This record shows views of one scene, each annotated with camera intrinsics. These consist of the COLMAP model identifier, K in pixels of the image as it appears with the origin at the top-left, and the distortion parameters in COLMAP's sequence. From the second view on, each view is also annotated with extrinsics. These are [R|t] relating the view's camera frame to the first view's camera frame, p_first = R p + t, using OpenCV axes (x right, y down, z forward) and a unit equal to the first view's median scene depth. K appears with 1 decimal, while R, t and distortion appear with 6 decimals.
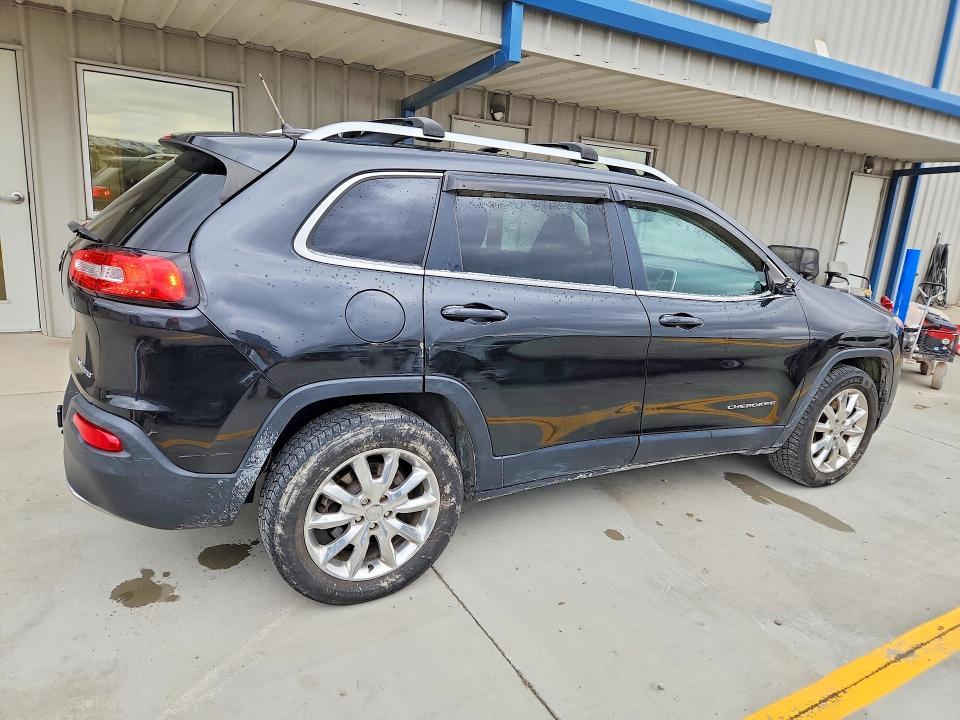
lens RADIAL K [[684.7, 0, 481.3], [0, 684.7, 338.9], [0, 0, 1]] dist [0.010691, 0.005825]
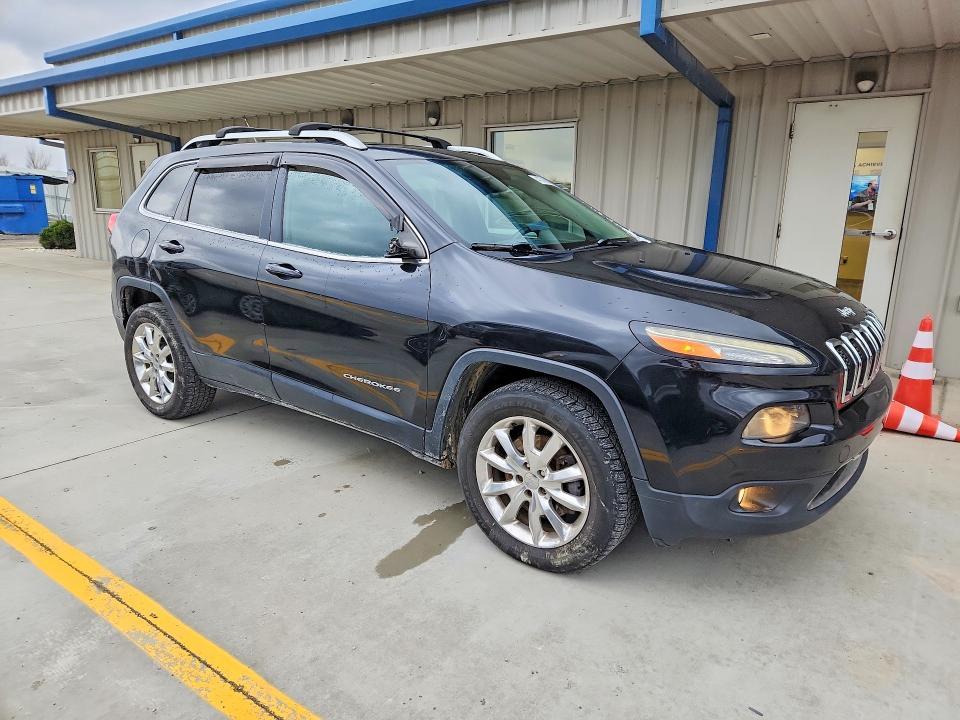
lens RADIAL K [[640.4, 0, 475.0], [0, 640.4, 357.2], [0, 0, 1]] dist [0.022367, 0.001723]
pose [[0.368074, 0.138909, -0.919362, 1.101392], [-0.181701, 0.980459, 0.075395, -0.019696], [0.911870, 0.139298, 0.386121, 0.741359]]
